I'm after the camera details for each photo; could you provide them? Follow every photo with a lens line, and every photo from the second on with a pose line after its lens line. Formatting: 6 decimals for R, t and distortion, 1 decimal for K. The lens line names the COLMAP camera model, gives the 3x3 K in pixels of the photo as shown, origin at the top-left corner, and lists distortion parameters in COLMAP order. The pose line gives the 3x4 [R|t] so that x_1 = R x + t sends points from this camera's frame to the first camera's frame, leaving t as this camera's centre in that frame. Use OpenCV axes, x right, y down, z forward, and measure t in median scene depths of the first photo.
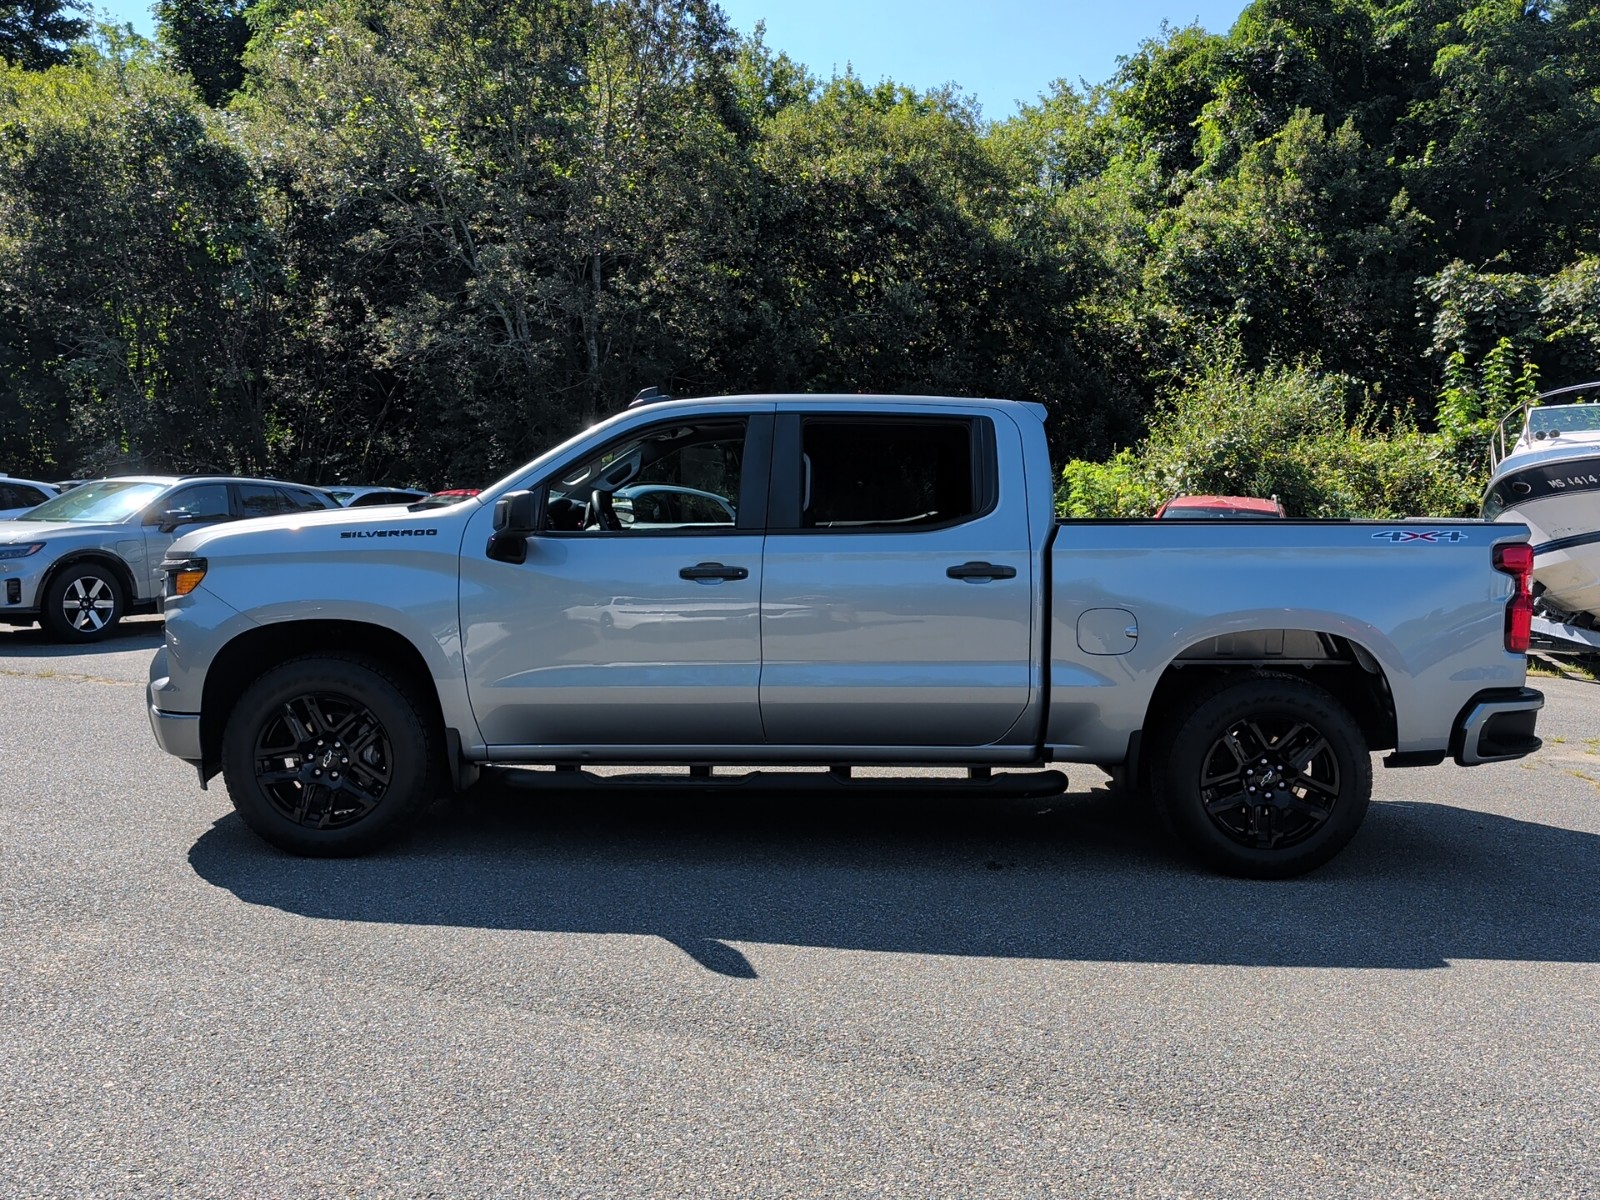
lens RADIAL K [[1345.8, 0, 808.2], [0, 1345.8, 601.1], [0, 0, 1]] dist [0.014074, -0.008950]
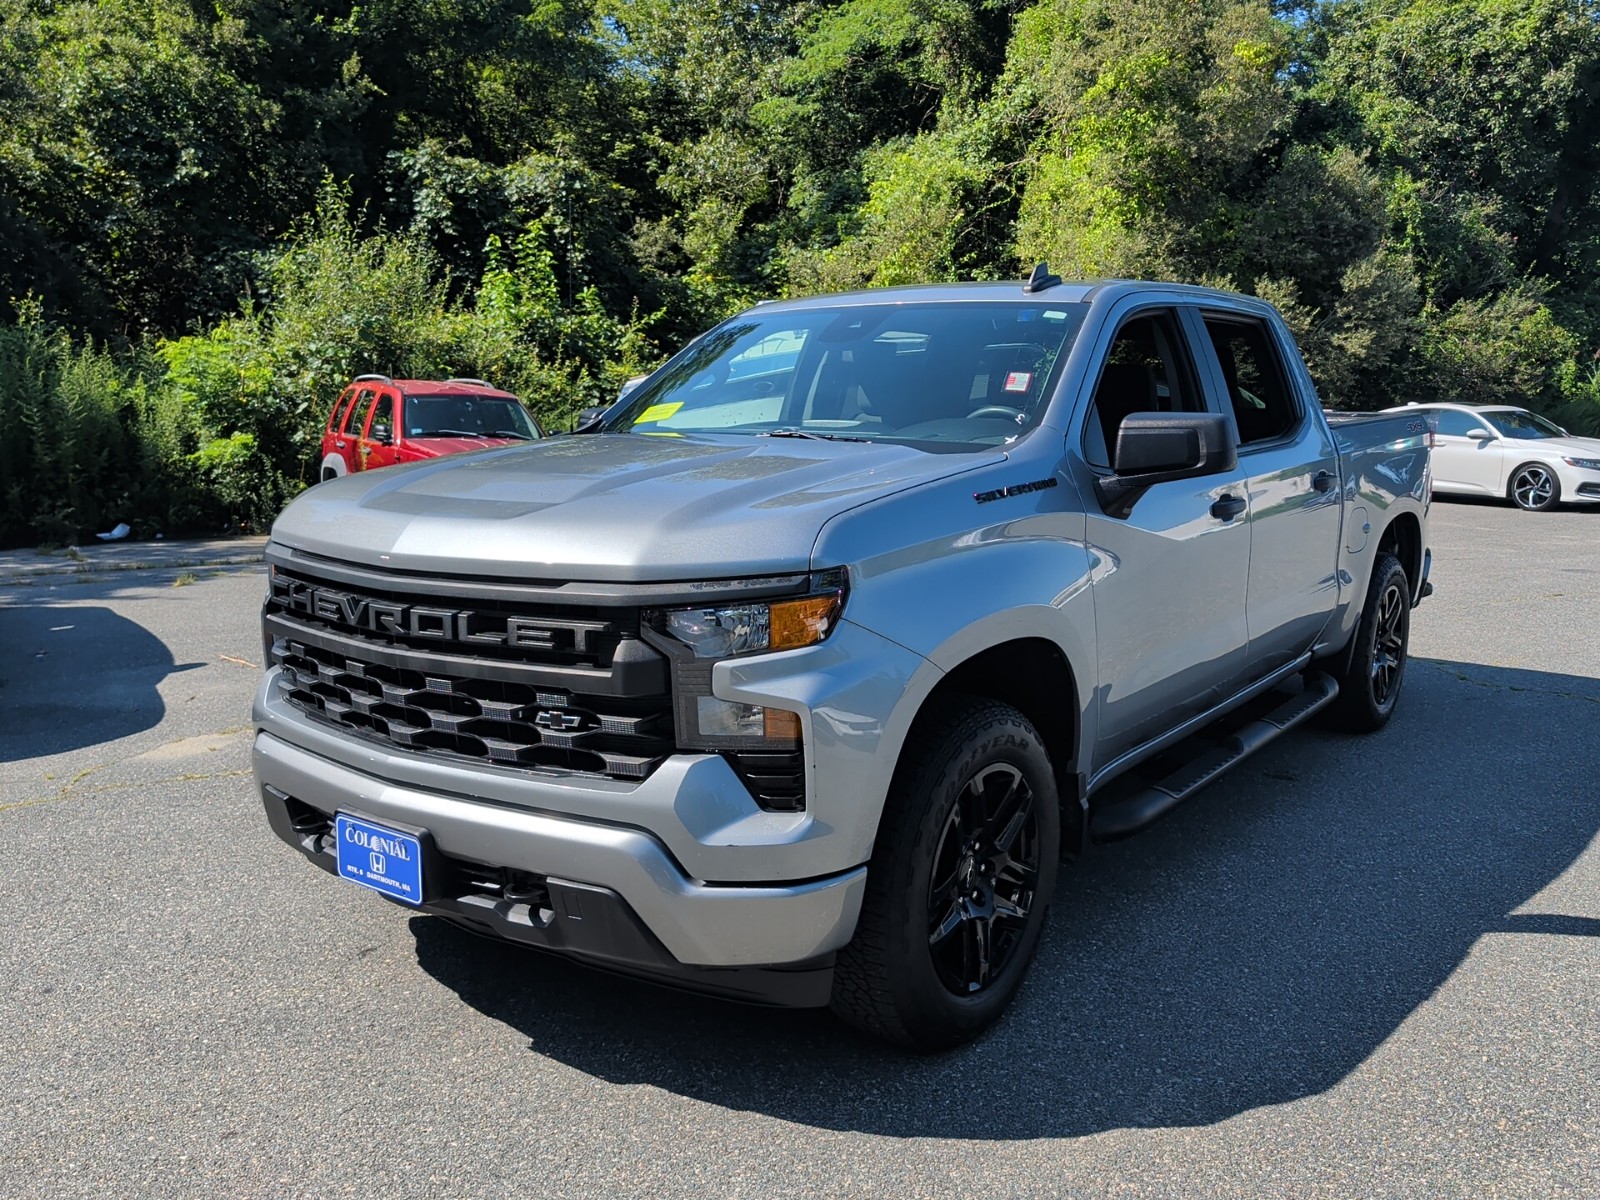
lens RADIAL K [[1345.8, 0, 808.2], [0, 1345.8, 601.1], [0, 0, 1]] dist [0.014074, -0.008950]
pose [[0.604361, -0.139169, 0.784462, -0.190008], [0.065083, 0.989958, 0.125485, -0.018550], [-0.794048, -0.024783, 0.607350, 0.155704]]
